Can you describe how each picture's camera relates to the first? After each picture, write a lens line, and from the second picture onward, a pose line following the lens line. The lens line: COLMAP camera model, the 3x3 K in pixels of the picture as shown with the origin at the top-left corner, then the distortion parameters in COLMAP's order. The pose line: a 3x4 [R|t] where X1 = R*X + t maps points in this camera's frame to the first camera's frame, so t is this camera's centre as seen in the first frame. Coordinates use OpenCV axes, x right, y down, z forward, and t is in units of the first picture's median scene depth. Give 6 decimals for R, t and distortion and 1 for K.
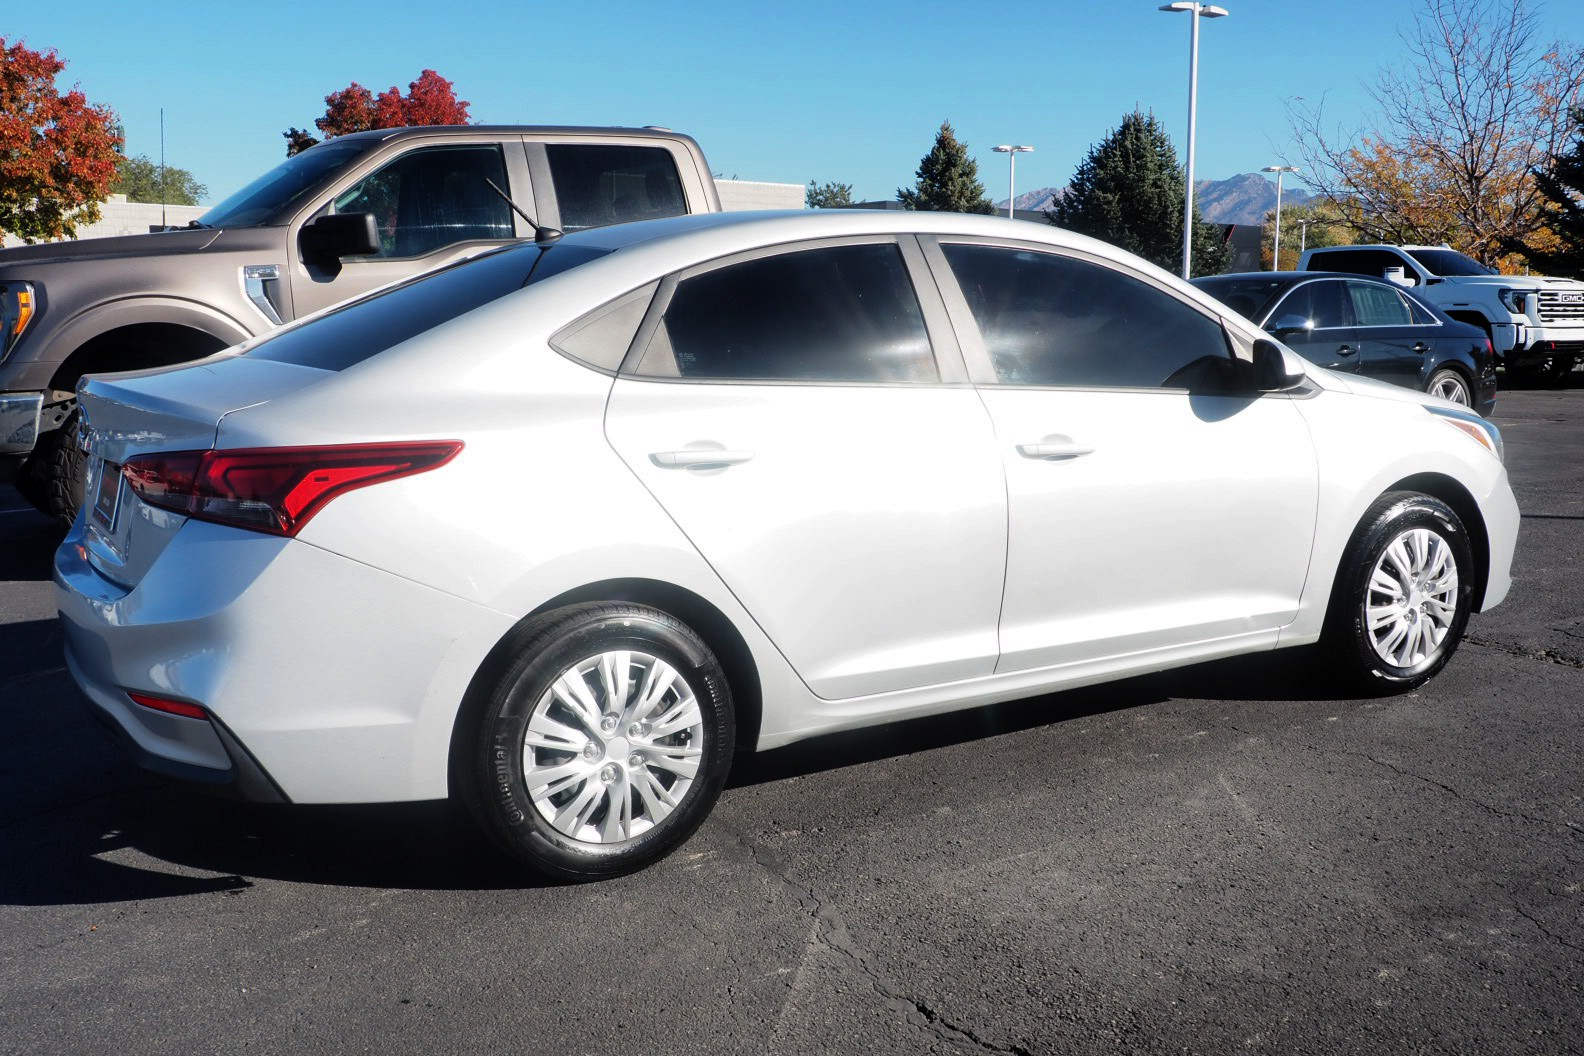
lens RADIAL K [[1543.8, 0, 805.7], [0, 1543.8, 519.0], [0, 0, 1]] dist [-0.008703, 0.000000]
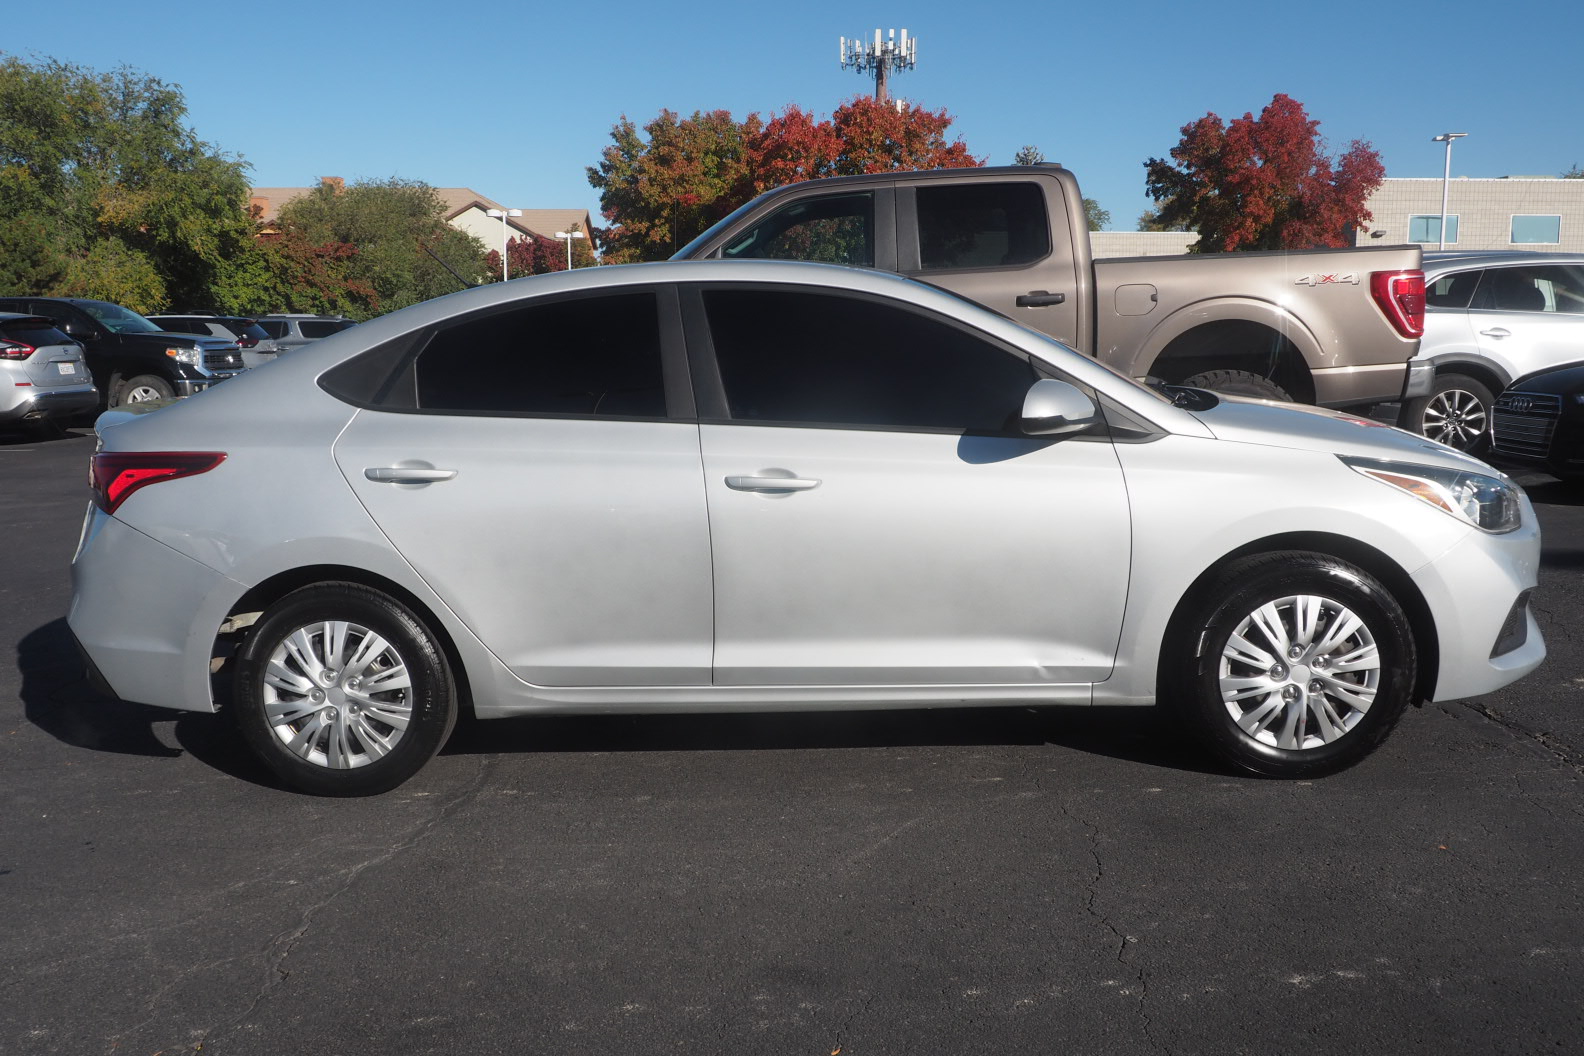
lens RADIAL K [[1415.6, 0, 795.0], [0, 1415.6, 528.8], [0, 0, 1]] dist [-0.005485, -0.013105]
pose [[0.825302, 0.071635, -0.560130, 0.360617], [-0.064707, 0.997384, 0.032216, -0.022950], [0.560972, 0.009656, 0.827778, 0.100678]]
